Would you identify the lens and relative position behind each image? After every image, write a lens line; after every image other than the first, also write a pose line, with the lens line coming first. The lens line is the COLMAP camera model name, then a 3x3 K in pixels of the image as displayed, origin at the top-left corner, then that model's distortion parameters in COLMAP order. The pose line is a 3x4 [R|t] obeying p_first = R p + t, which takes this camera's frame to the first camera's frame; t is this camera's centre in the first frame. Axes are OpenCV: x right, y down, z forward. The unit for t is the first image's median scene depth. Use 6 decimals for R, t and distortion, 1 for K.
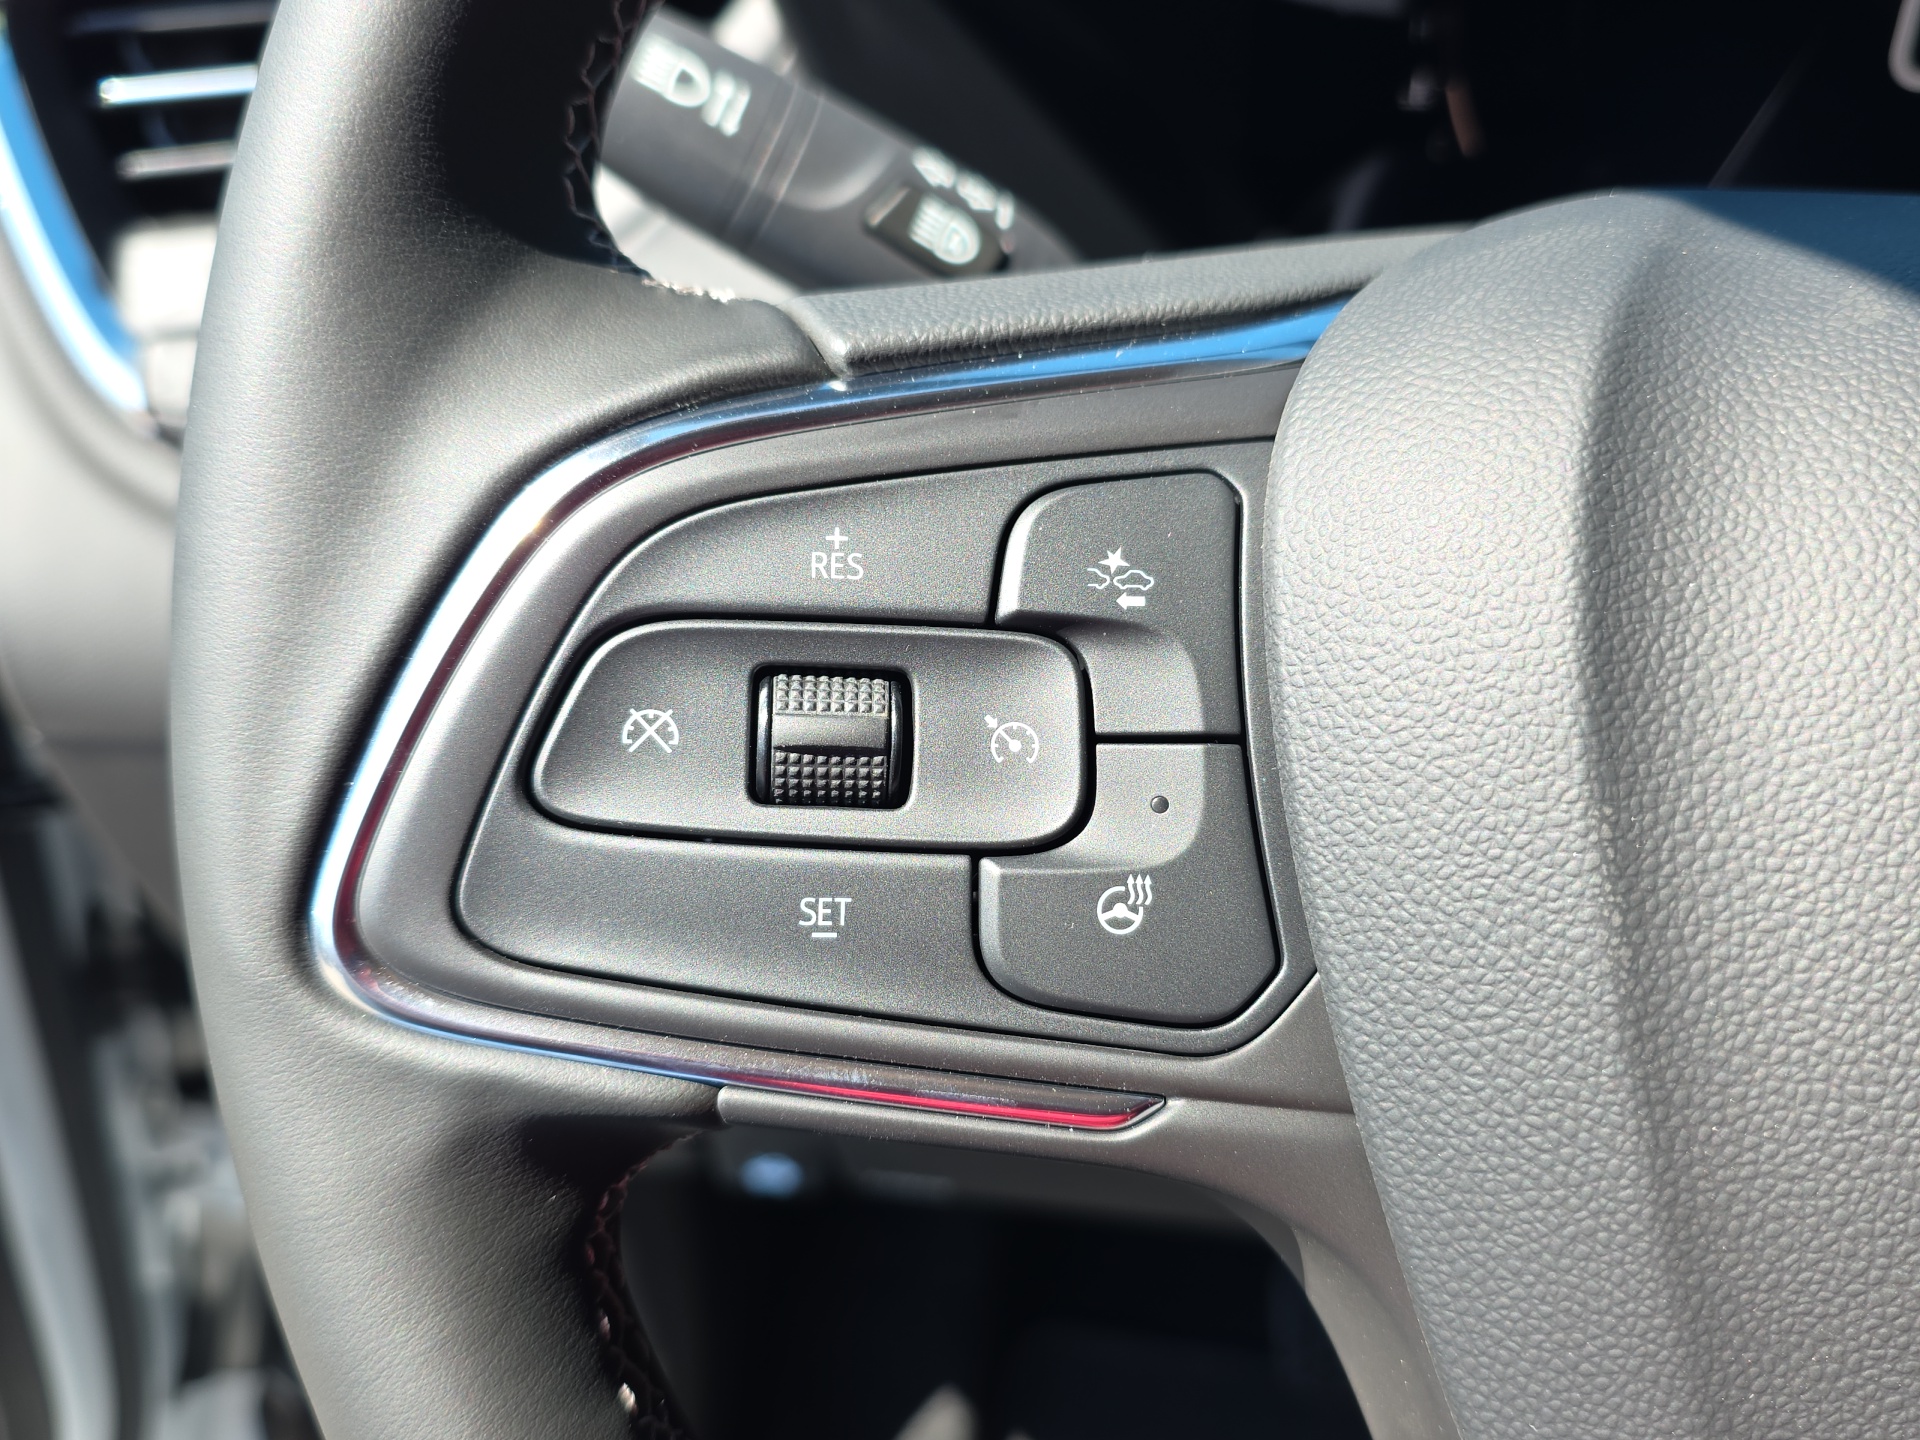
lens RADIAL K [[1655.8, 0, 960.8], [0, 1655.8, 718.0], [0, 0, 1]] dist [0.090732, -0.106639]
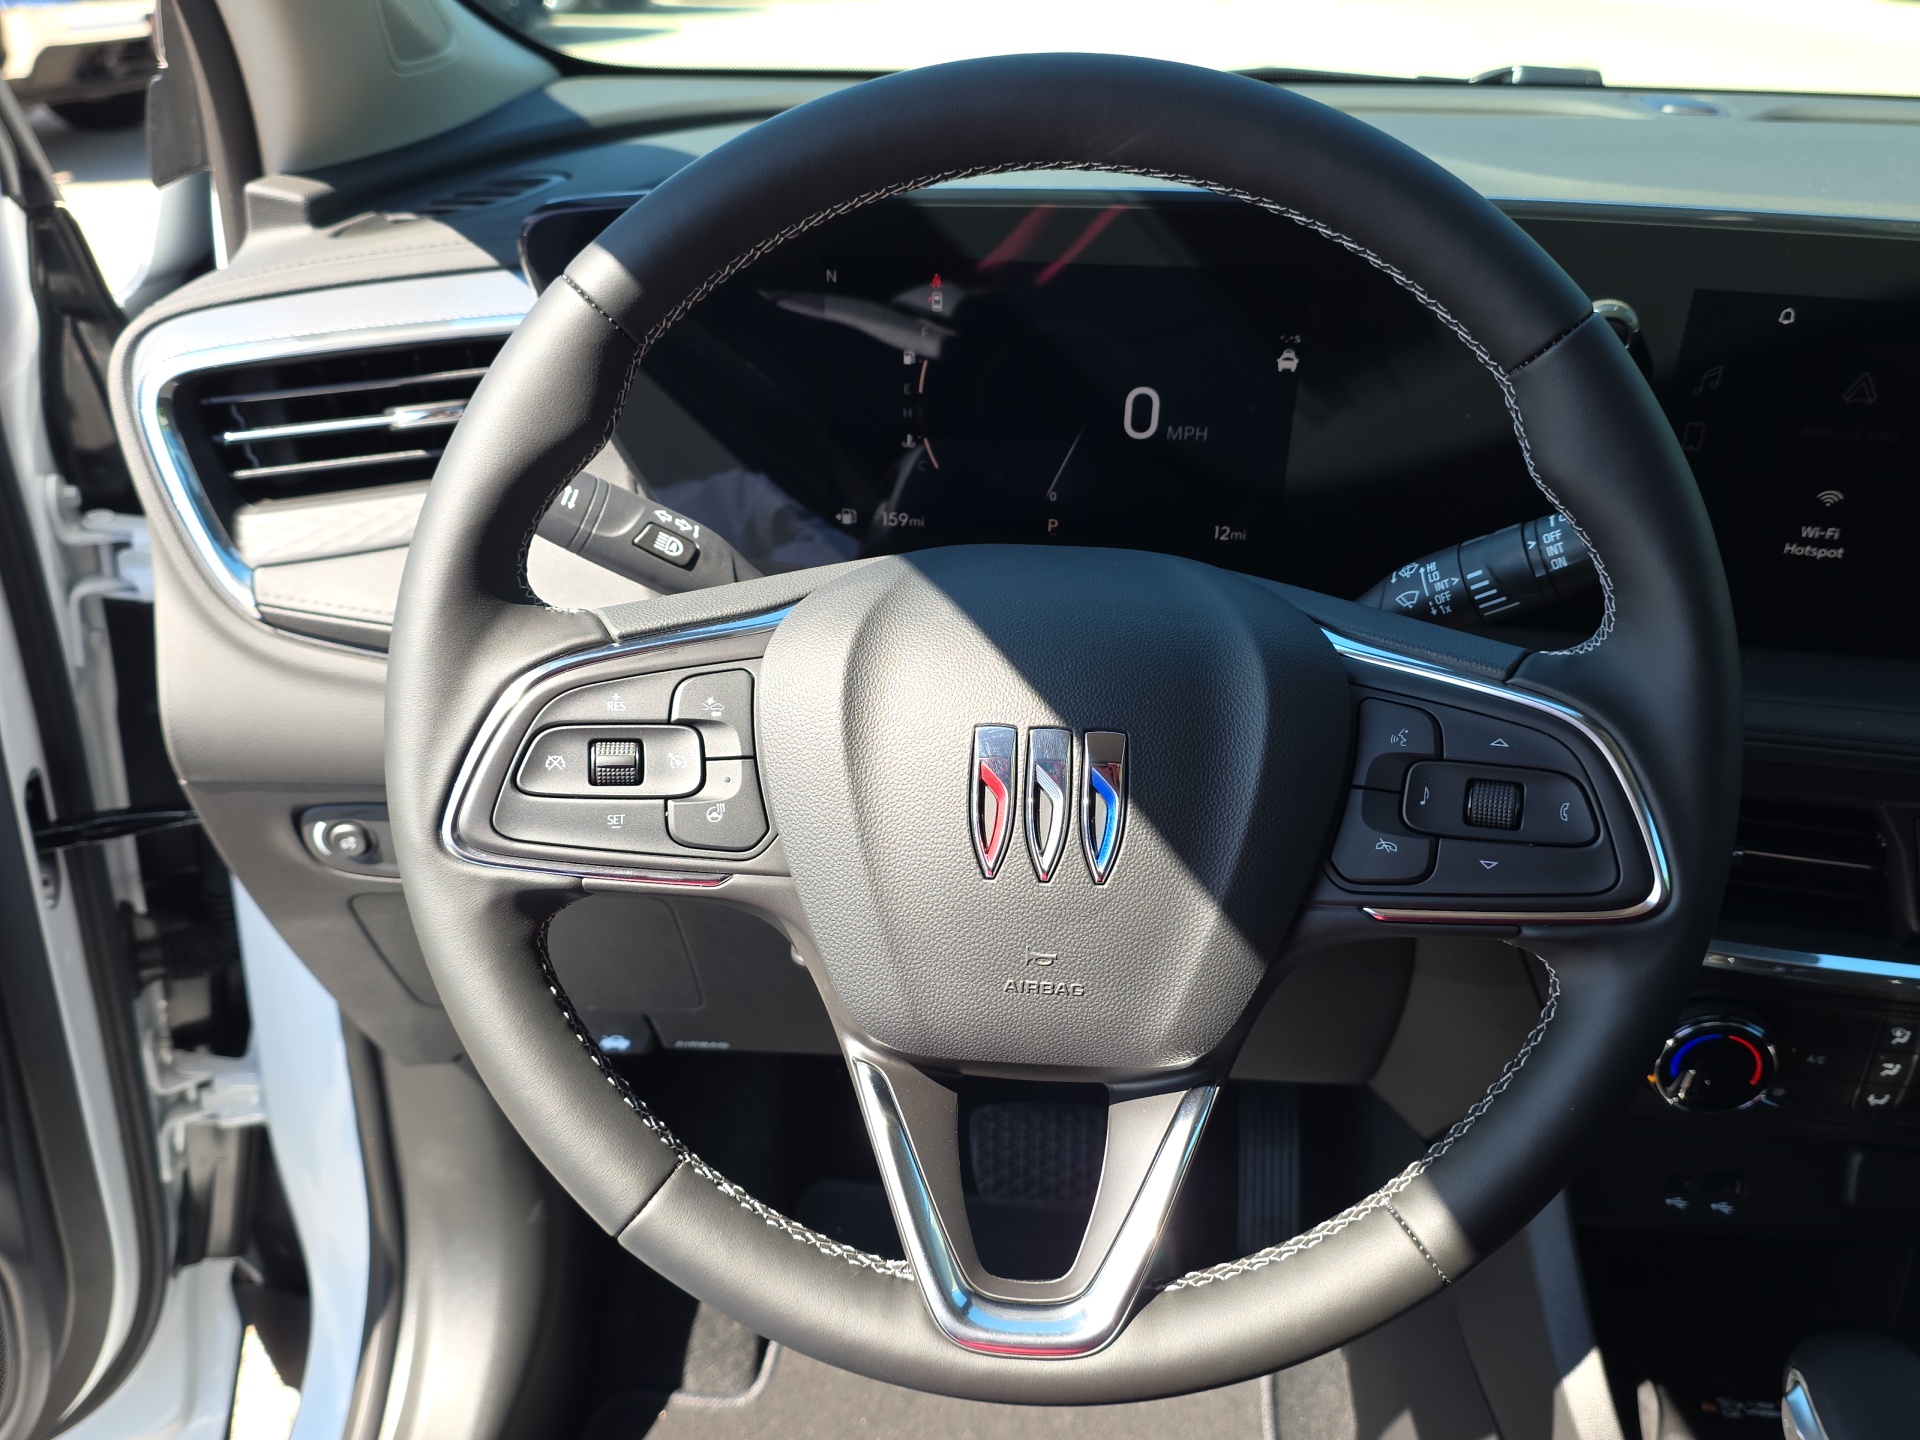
lens RADIAL K [[1593.6, 0, 972.3], [0, 1593.6, 717.3], [0, 0, 1]] dist [0.094141, -0.094111]
pose [[0.993386, -0.037882, 0.108396, 0.252637], [0.039922, 0.999063, -0.016712, 0.003754], [-0.107661, 0.020928, 0.993967, -1.969789]]
